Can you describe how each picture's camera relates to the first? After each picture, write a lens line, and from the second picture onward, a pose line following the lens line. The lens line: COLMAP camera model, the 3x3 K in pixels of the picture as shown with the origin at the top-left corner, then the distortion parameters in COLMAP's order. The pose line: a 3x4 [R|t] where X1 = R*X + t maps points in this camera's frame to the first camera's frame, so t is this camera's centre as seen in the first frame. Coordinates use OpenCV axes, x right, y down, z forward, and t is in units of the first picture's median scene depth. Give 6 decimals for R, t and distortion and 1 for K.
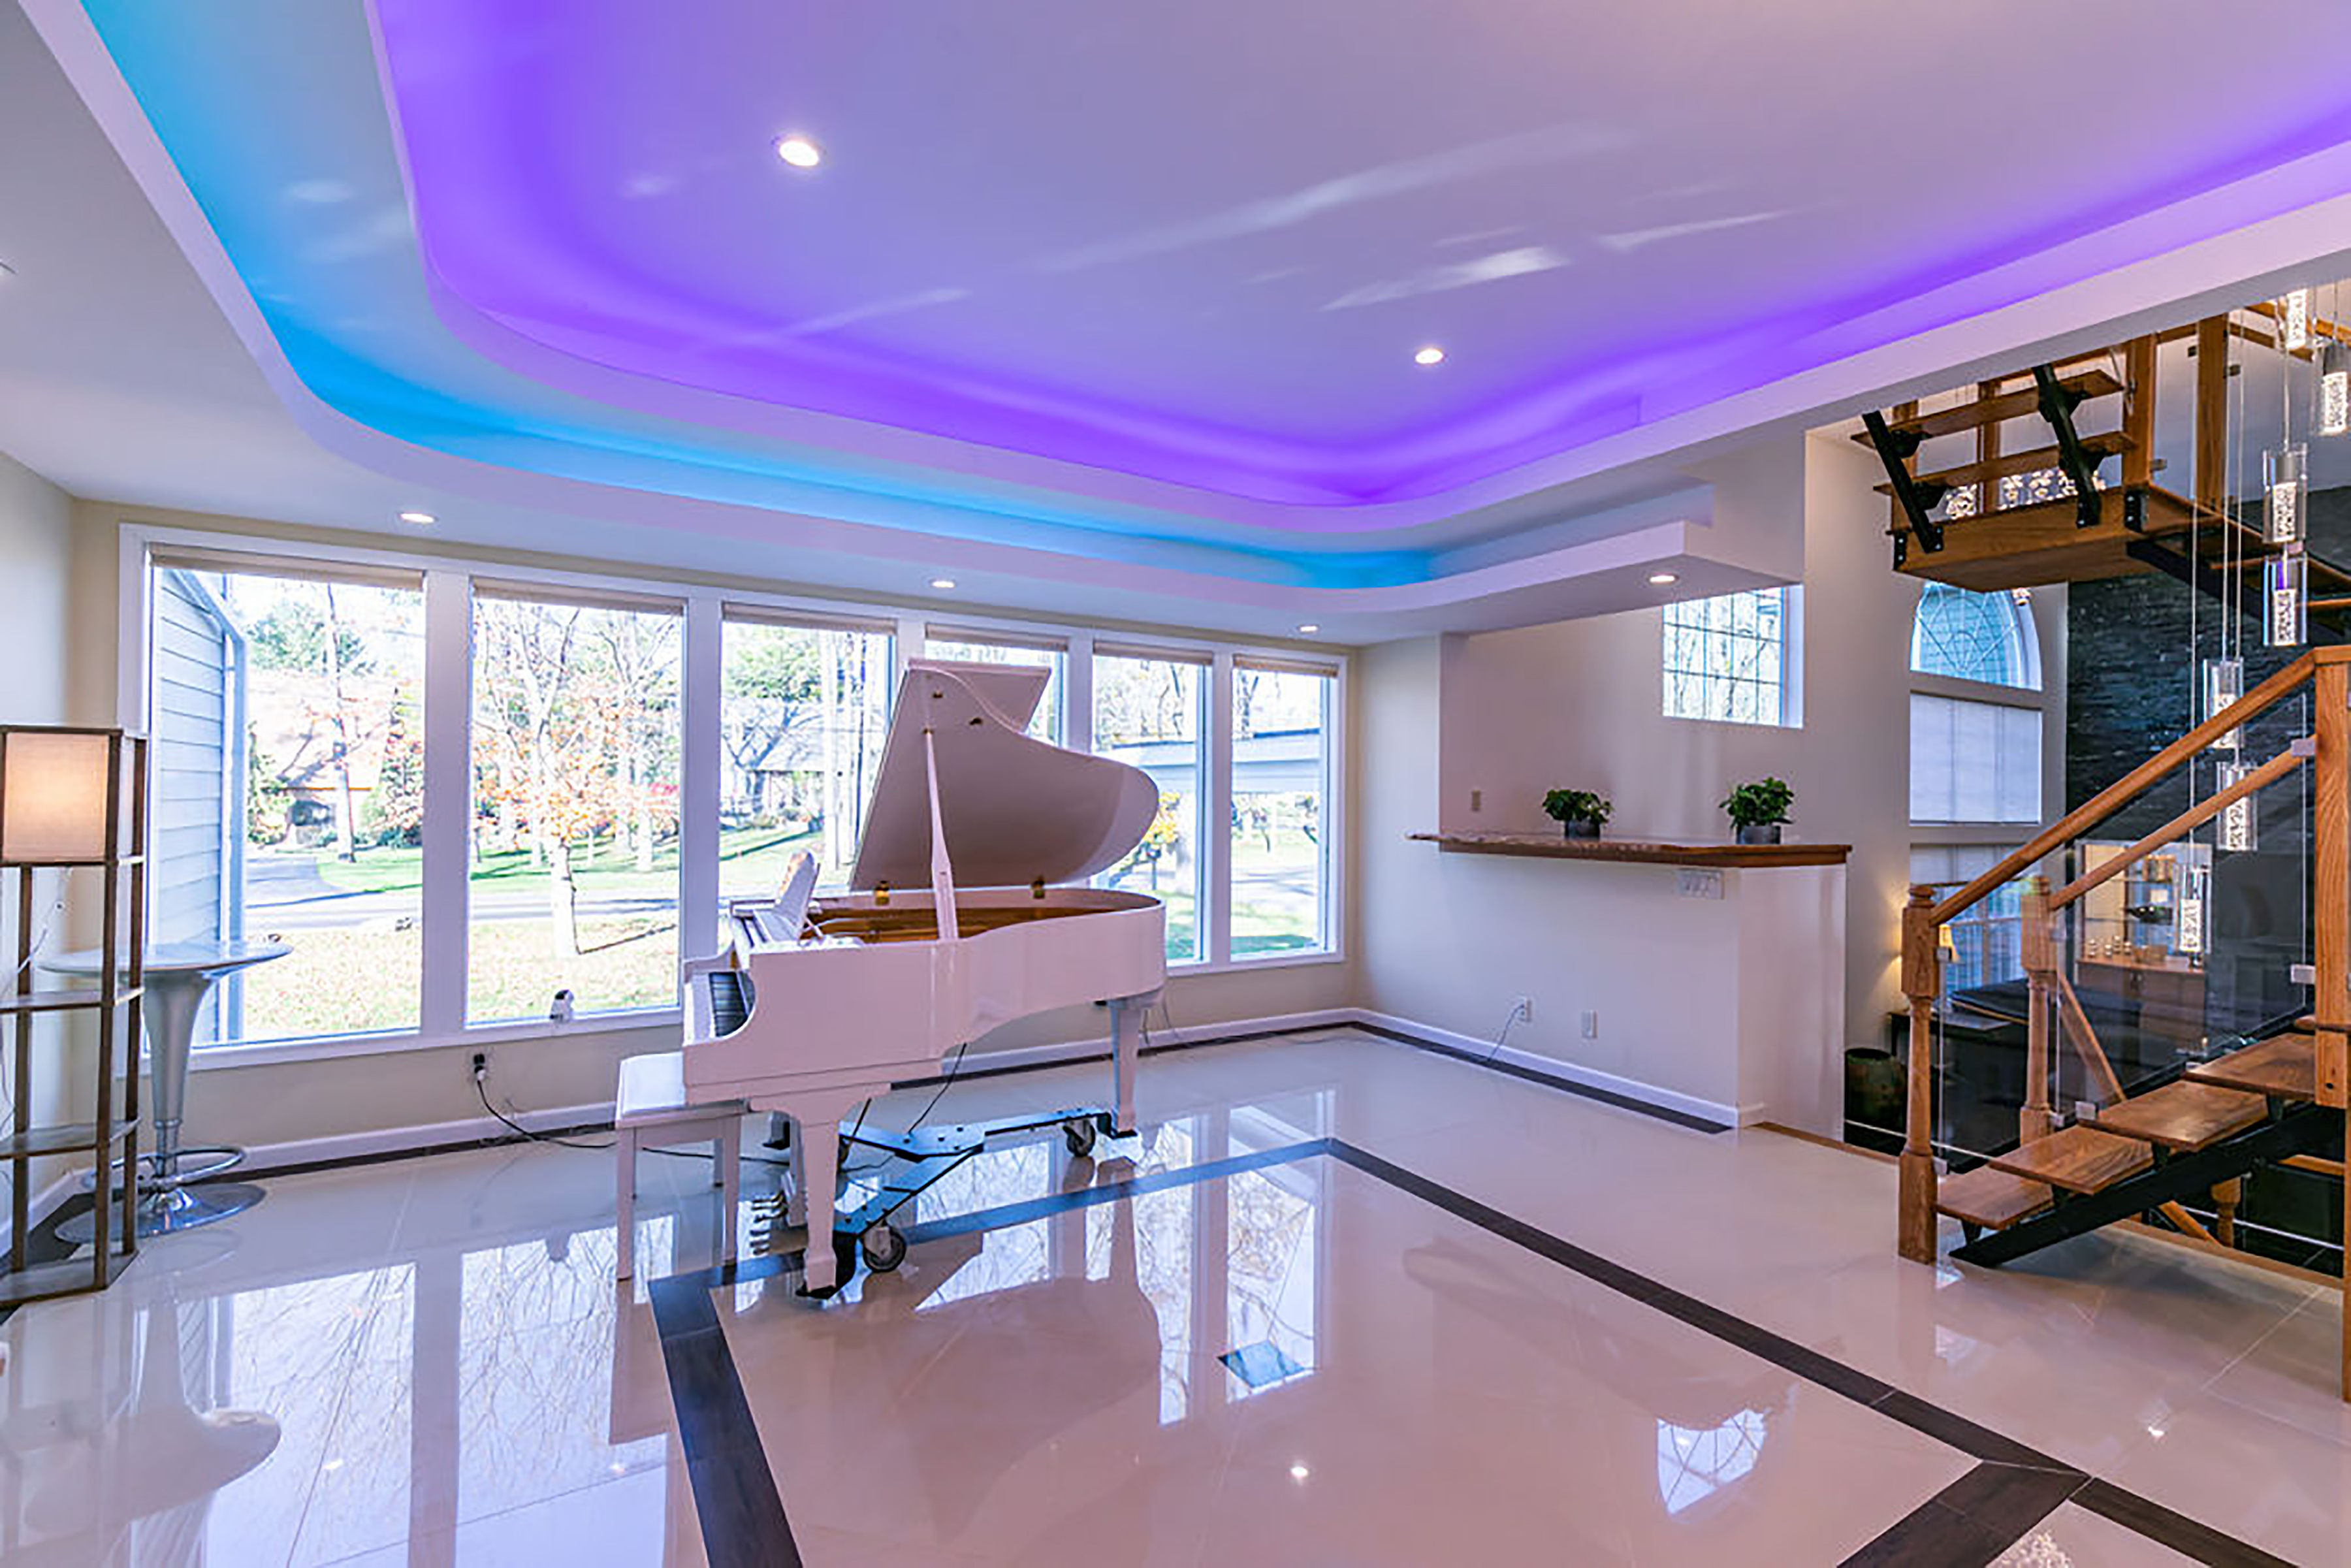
lens RADIAL K [[1053.1, 0, 1210.4], [0, 1053.1, 783.5], [0, 0, 1]] dist [0.001085, 0.000100]
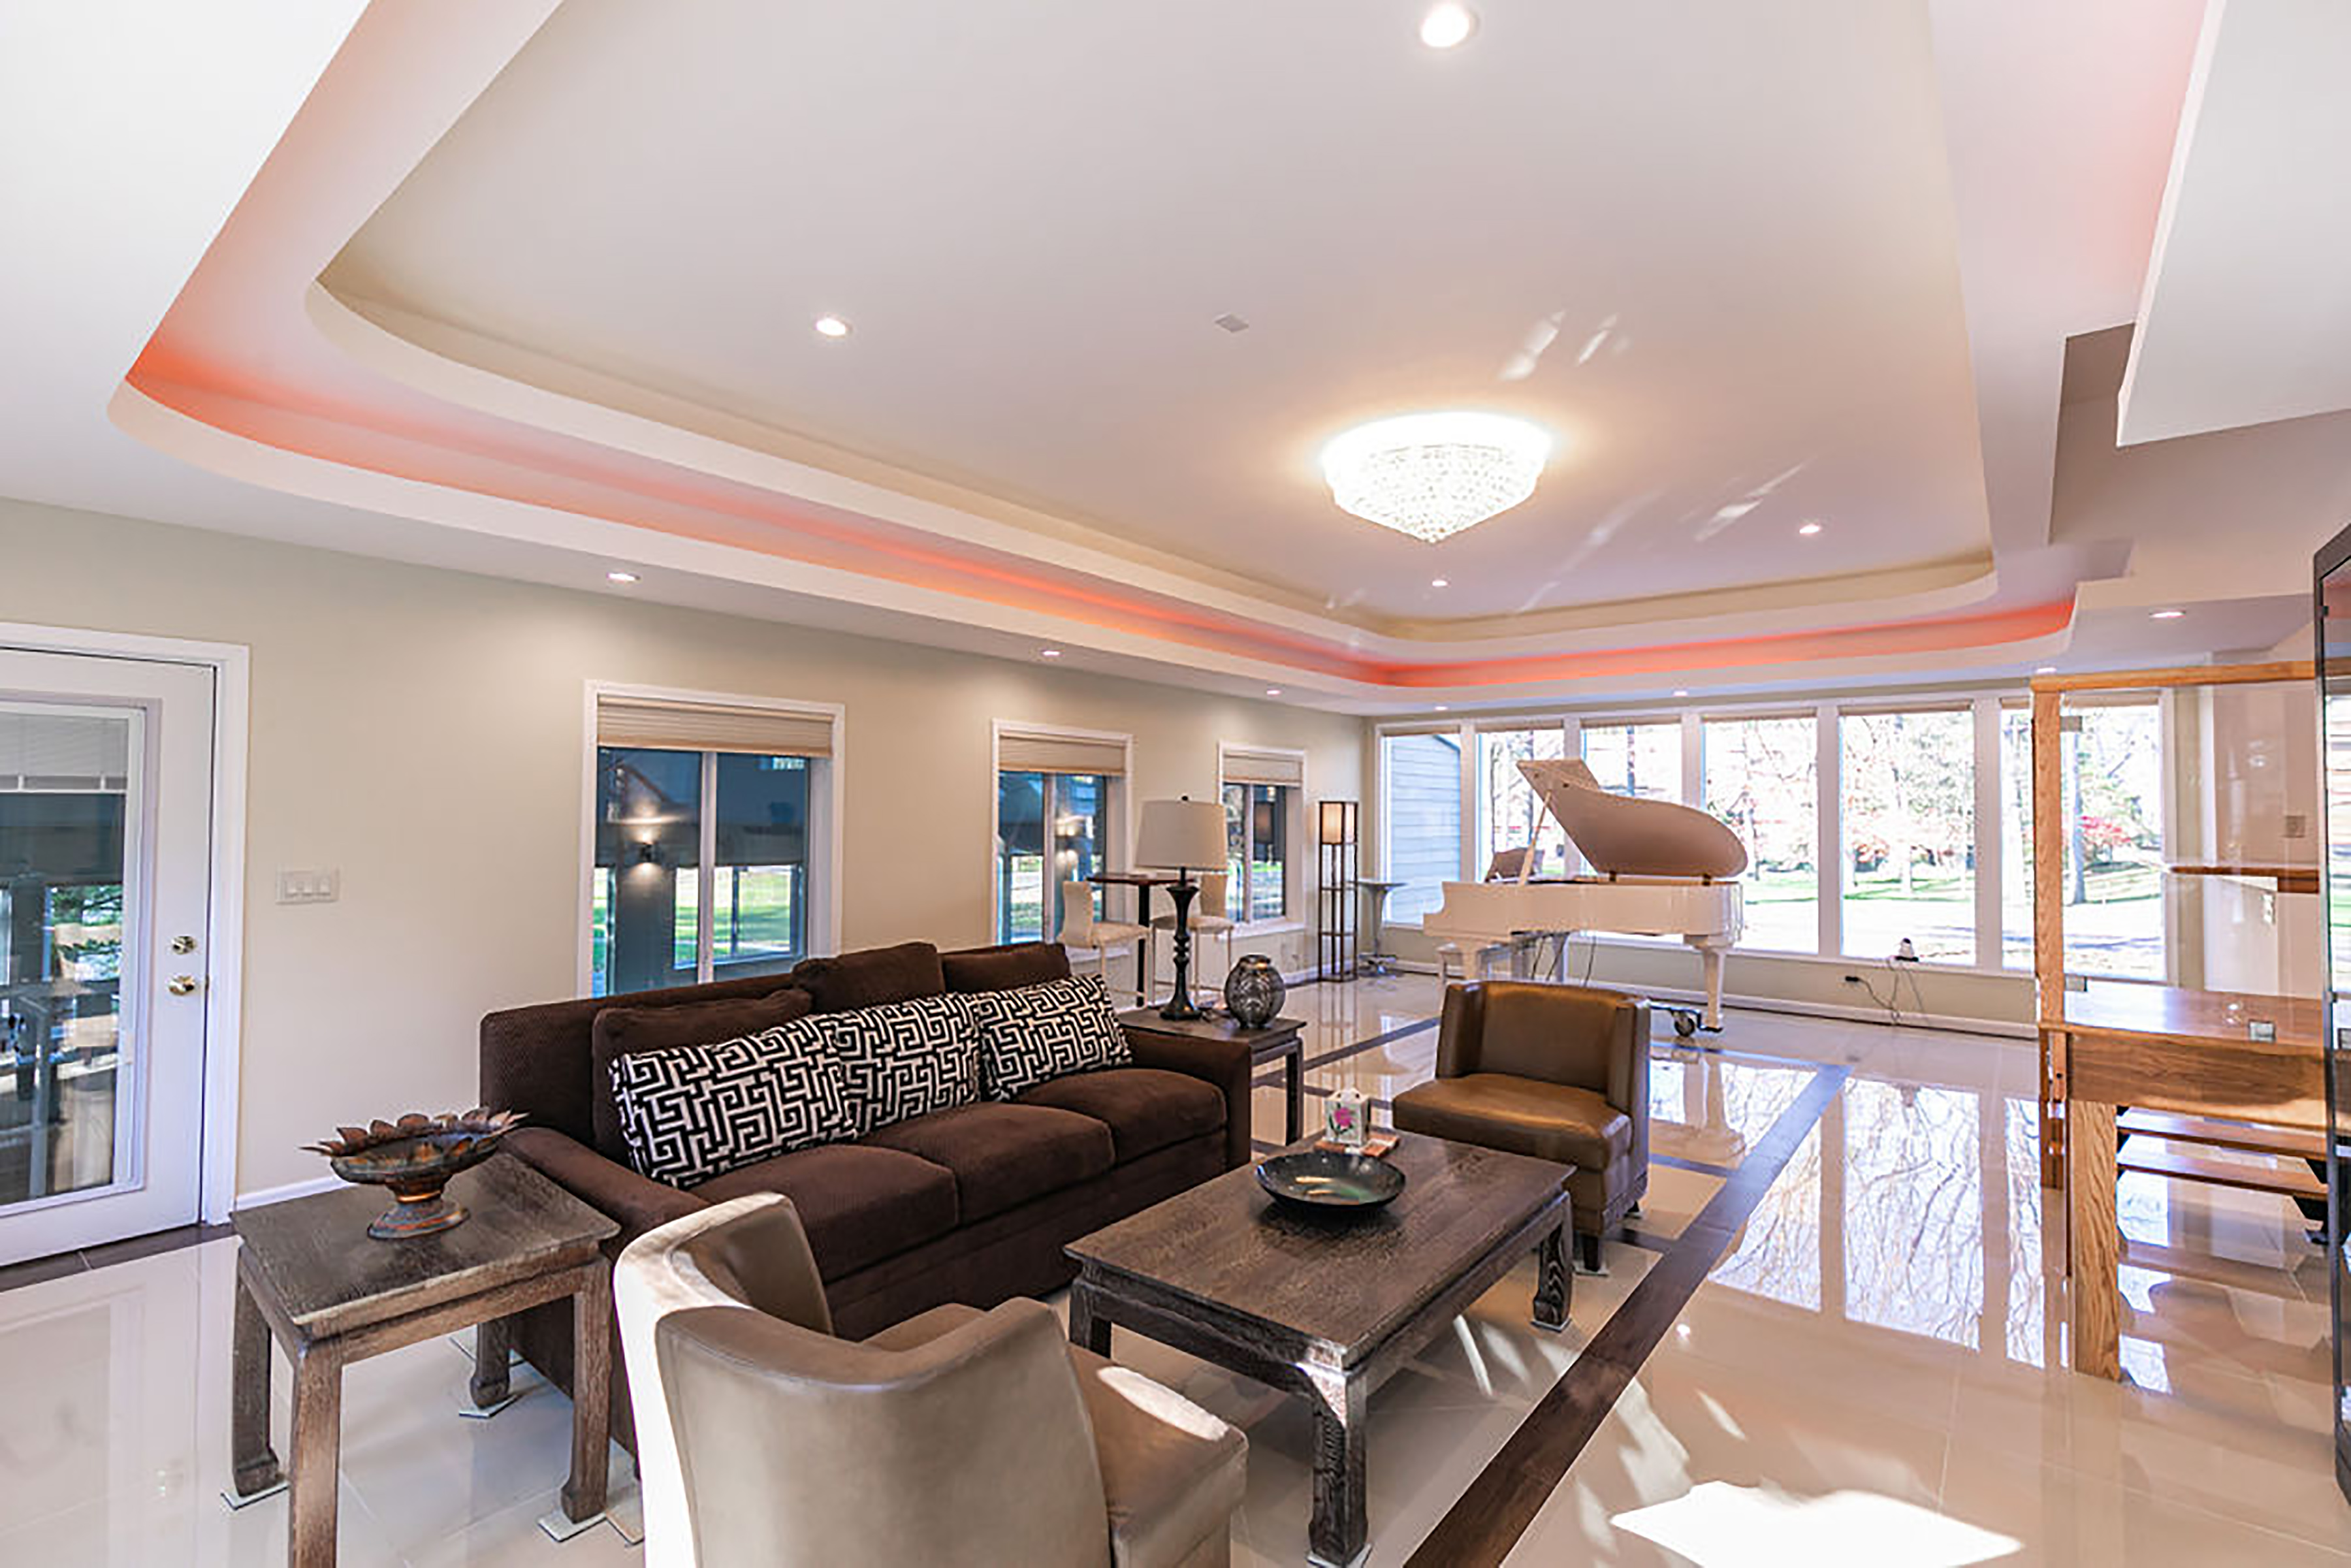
lens RADIAL K [[1053.1, 0, 1210.4], [0, 1053.1, 783.5], [0, 0, 1]] dist [0.001085, 0.000100]
pose [[0.335963, -0.034185, -0.941255, 1.102396], [0.007069, 0.999404, -0.033774, -0.000157], [0.941849, 0.004693, 0.336005, -0.260039]]
